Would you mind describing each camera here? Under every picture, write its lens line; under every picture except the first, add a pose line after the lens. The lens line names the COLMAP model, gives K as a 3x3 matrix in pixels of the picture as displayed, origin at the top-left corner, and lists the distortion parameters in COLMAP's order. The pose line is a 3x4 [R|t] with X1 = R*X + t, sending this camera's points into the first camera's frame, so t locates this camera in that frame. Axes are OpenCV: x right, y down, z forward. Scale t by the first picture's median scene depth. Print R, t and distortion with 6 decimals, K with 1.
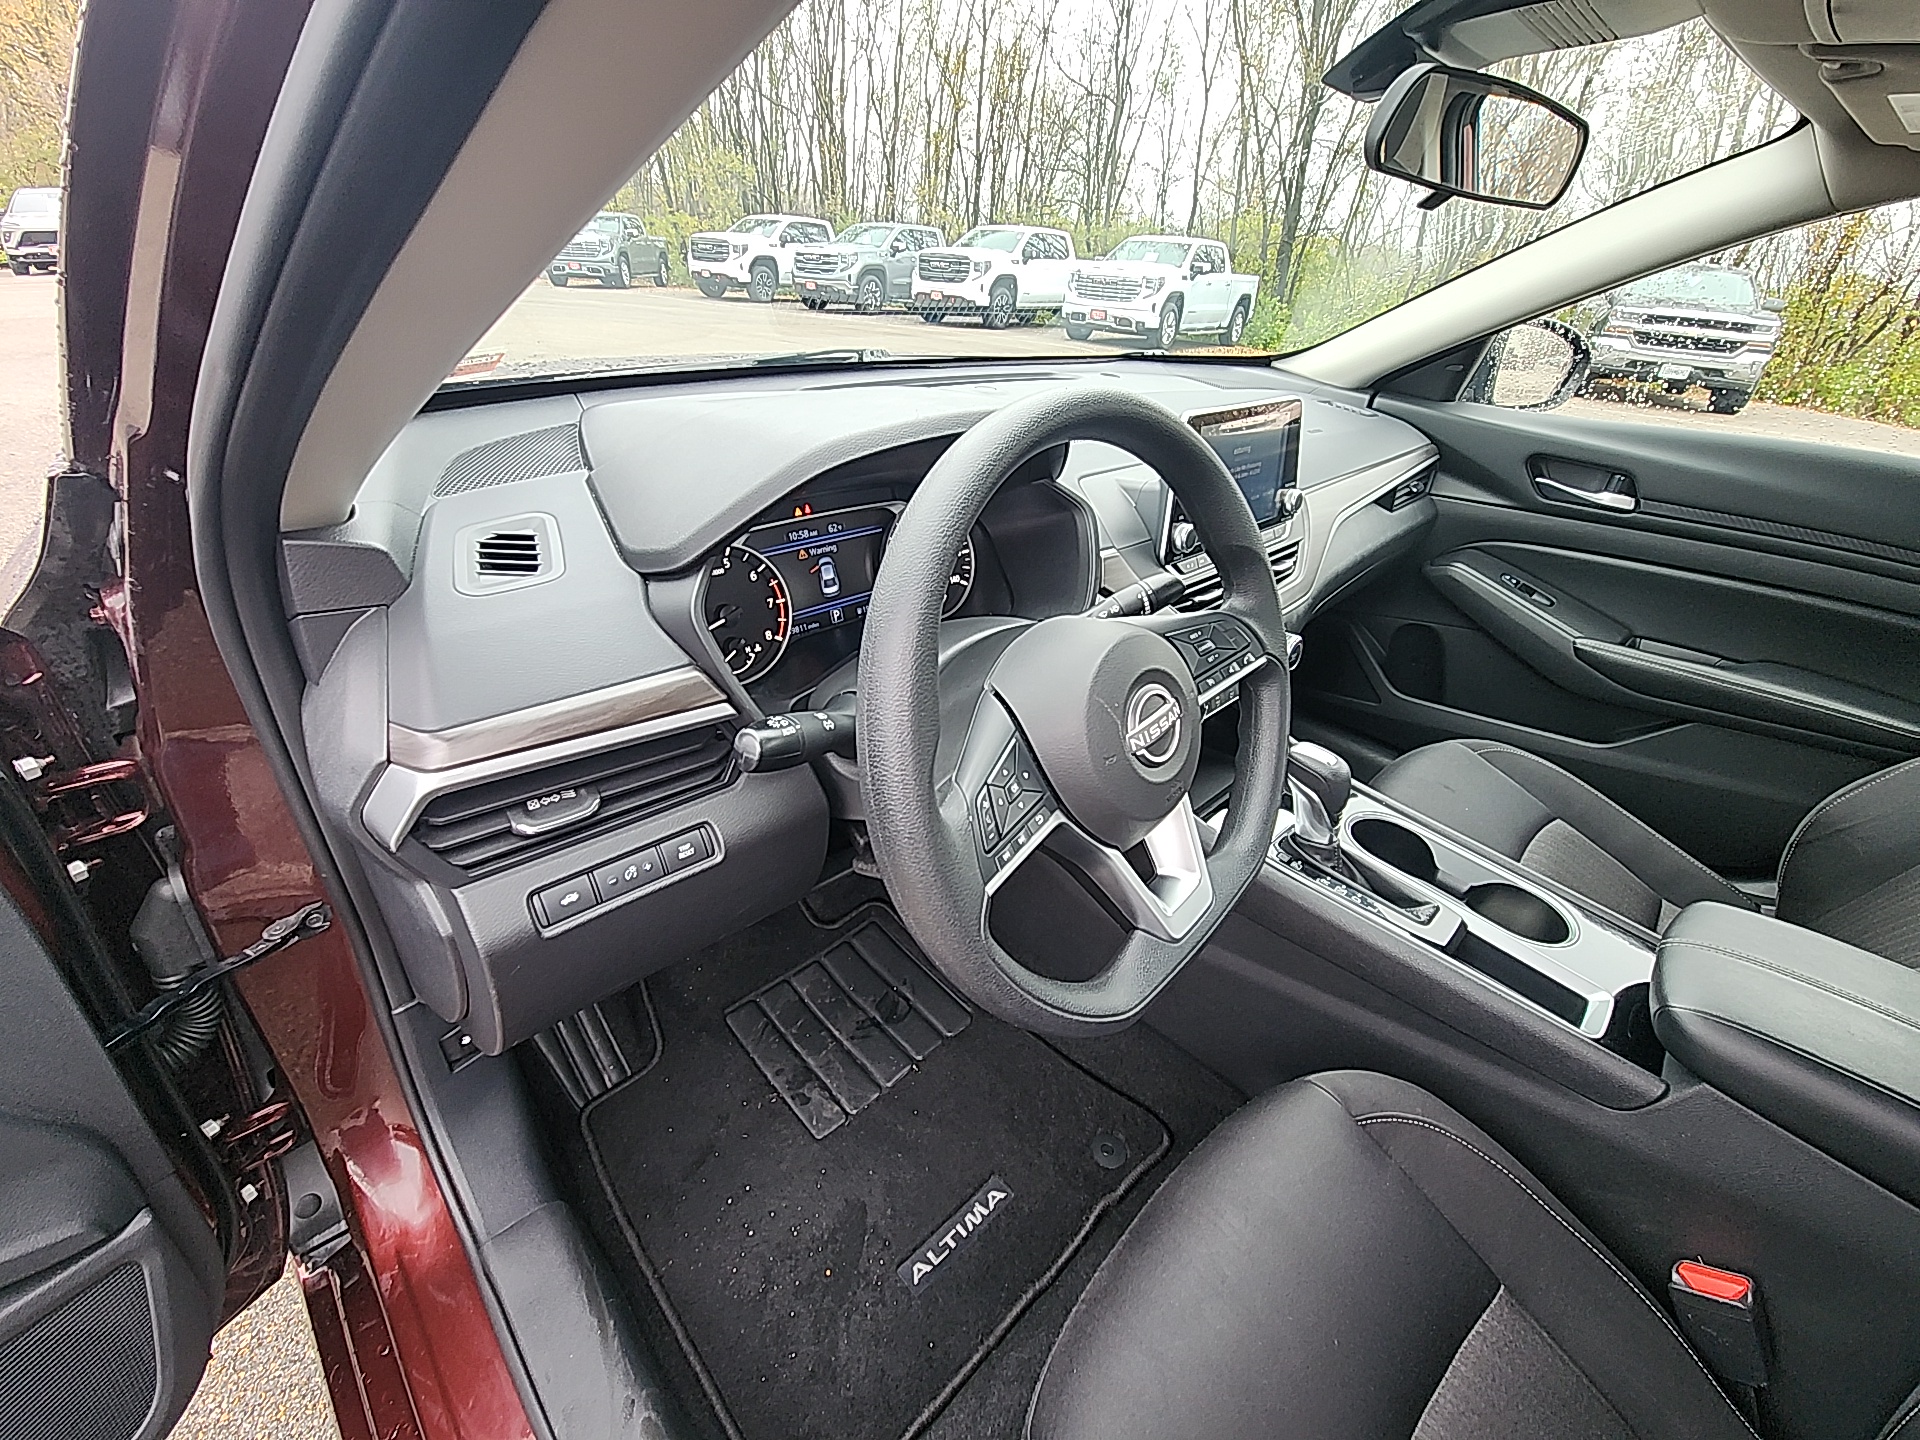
lens RADIAL K [[770.8, 0, 950.2], [0, 770.8, 706.1], [0, 0, 1]] dist [0.027223, -0.021090]
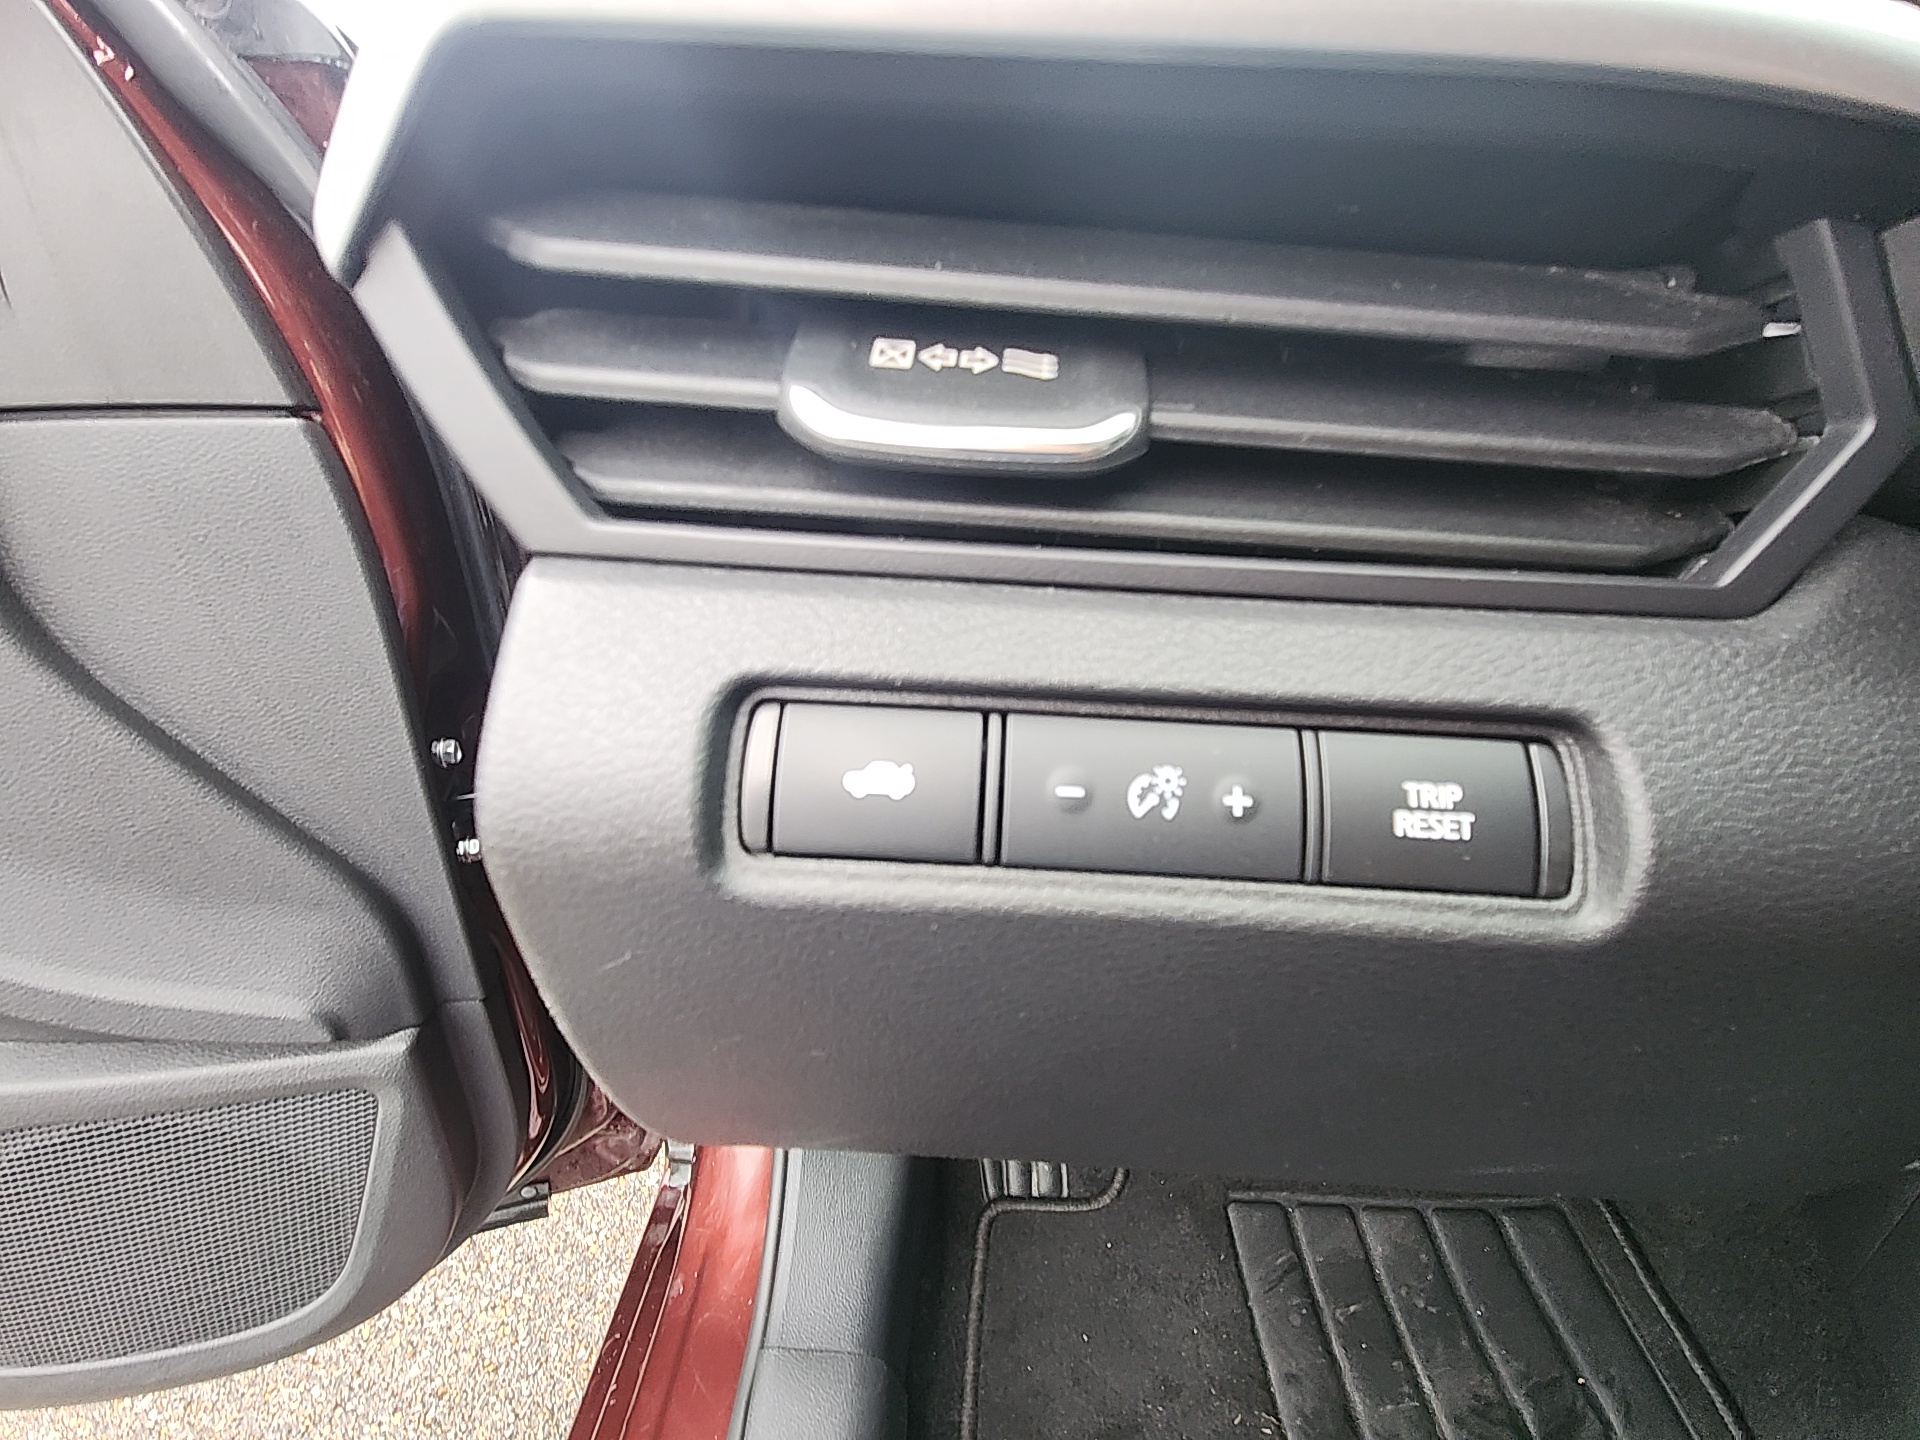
lens RADIAL K [[770.8, 0, 950.2], [0, 770.8, 706.1], [0, 0, 1]] dist [0.027223, -0.021090]
pose [[0.696674, 0.255117, -0.670493, -0.109615], [-0.317360, 0.947802, 0.030879, 0.070917], [0.643372, 0.191275, 0.741273, 0.278808]]
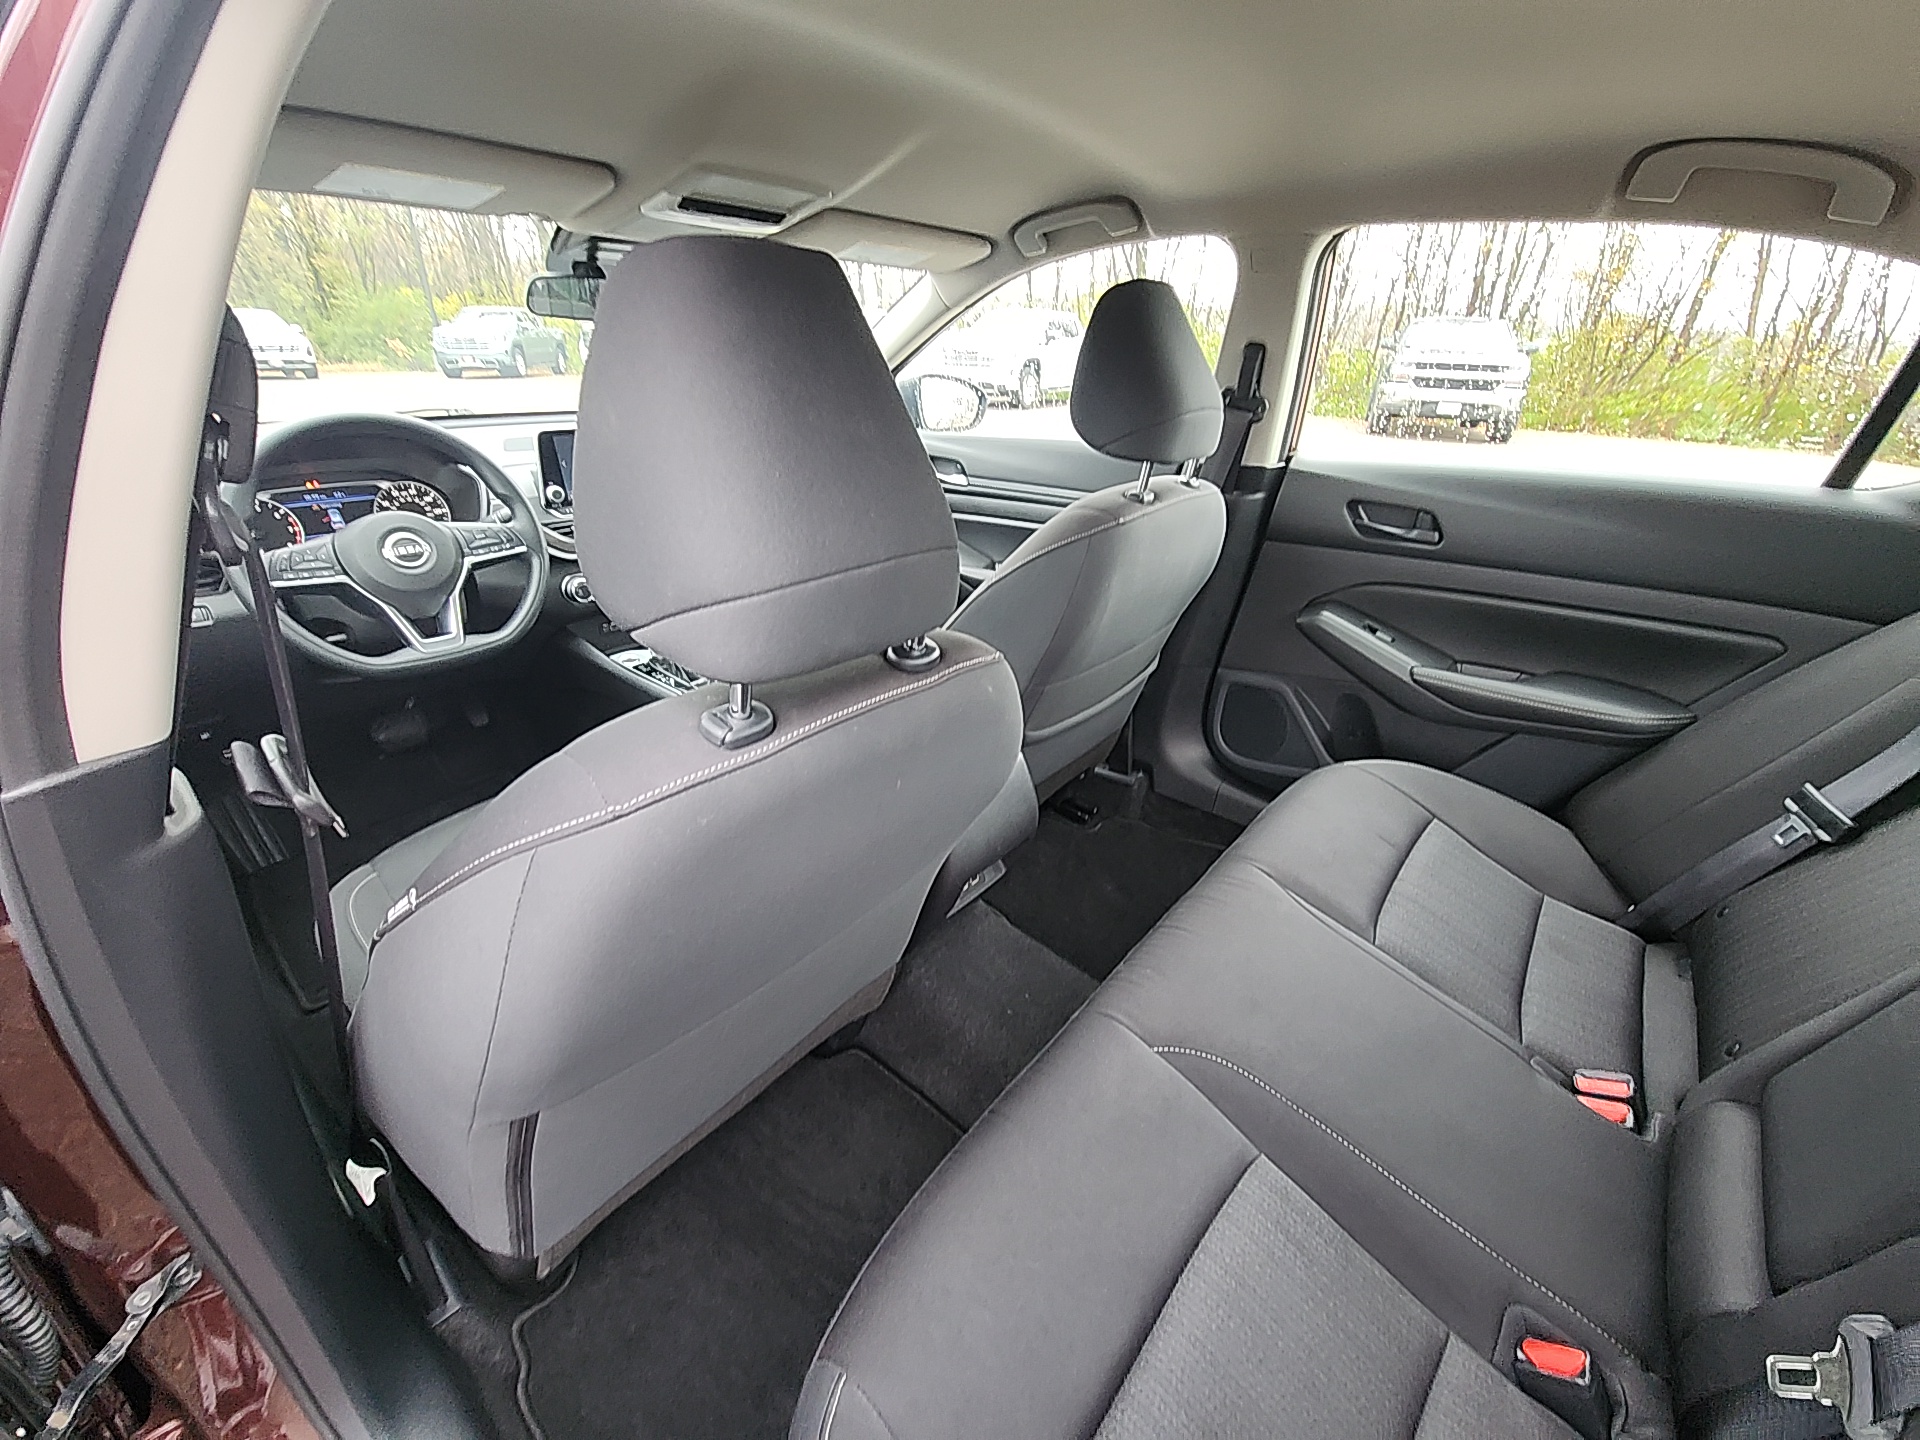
lens RADIAL K [[766.7, 0, 952.0], [0, 766.7, 708.9], [0, 0, 1]] dist [0.023763, -0.015864]
pose [[0.994204, -0.074055, 0.077937, 0.607919], [0.079529, 0.994397, -0.069646, 0.286485], [-0.072342, 0.075441, 0.994523, -0.503733]]
